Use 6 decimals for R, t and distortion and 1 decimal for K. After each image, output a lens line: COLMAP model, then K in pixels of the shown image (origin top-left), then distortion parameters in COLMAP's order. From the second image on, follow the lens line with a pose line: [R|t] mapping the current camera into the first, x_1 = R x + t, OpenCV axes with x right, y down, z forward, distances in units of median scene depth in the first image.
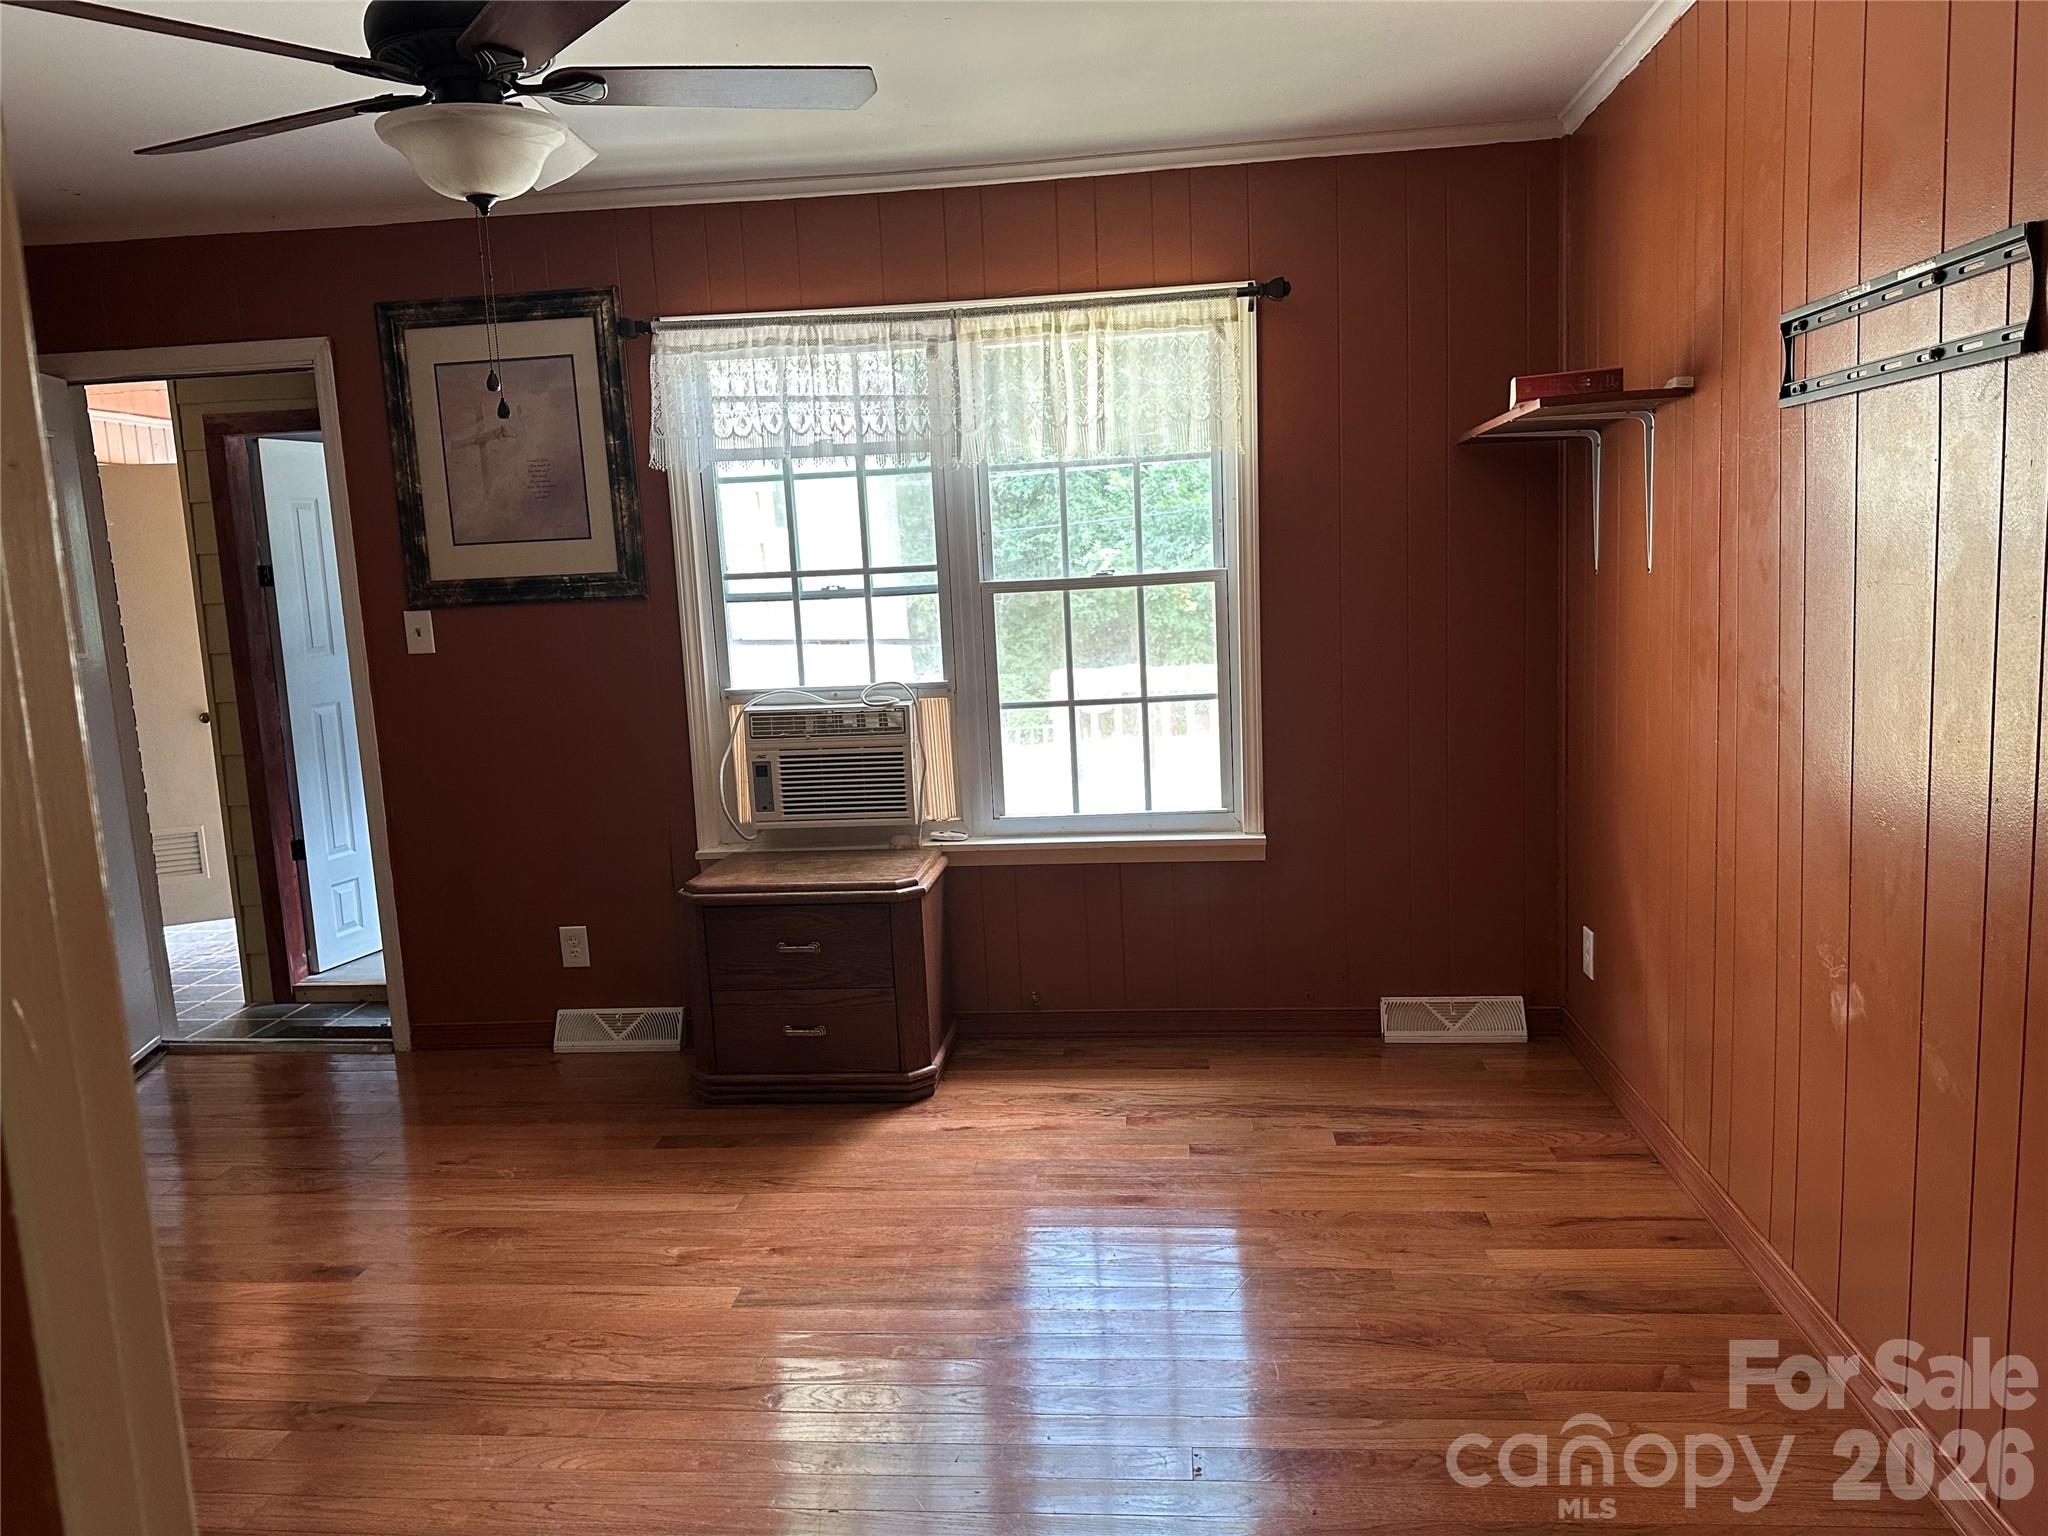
lens RADIAL K [[1436.5, 0, 1024.0], [0, 1436.5, 768.0], [0, 0, 1]] dist [0.096602, -0.169623]
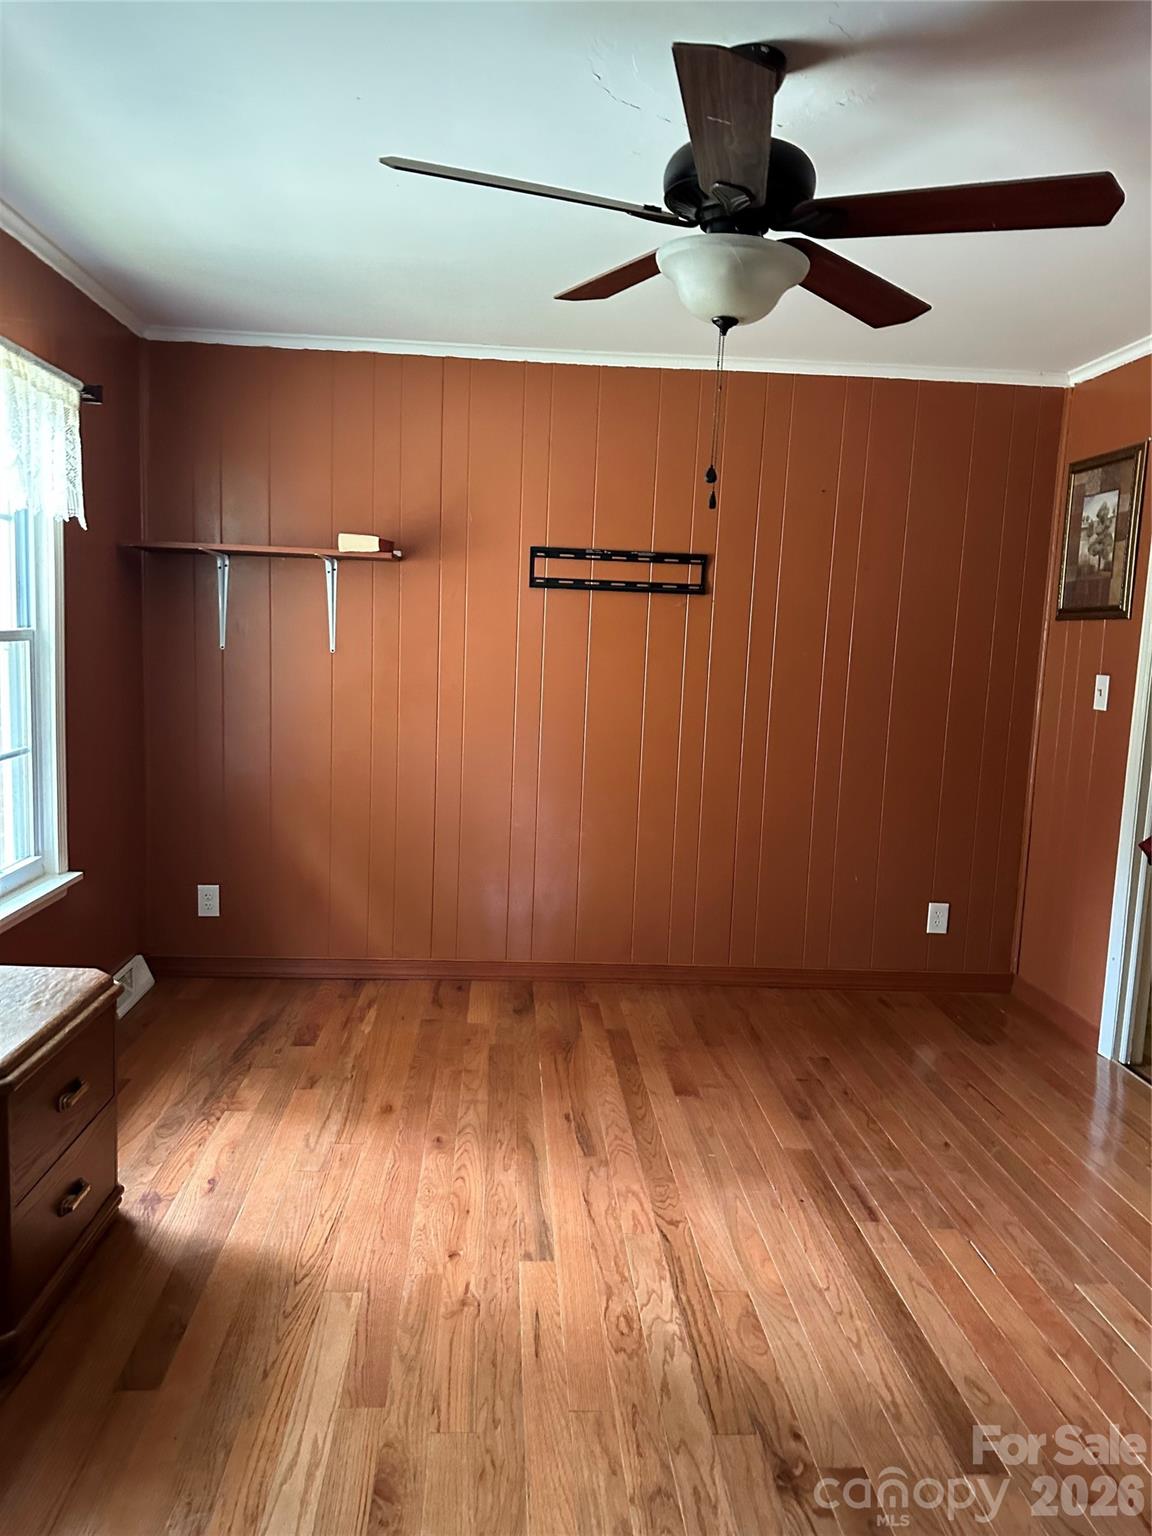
lens RADIAL K [[1077.4, 0, 576.0], [0, 1077.4, 768.0], [0, 0, 1]] dist [0.096602, -0.169623]
pose [[-0.173928, -0.079758, 0.981523, -0.874248], [0.105028, 0.989527, 0.099019, -0.090954], [-0.979141, 0.120310, -0.163730, 0.908775]]
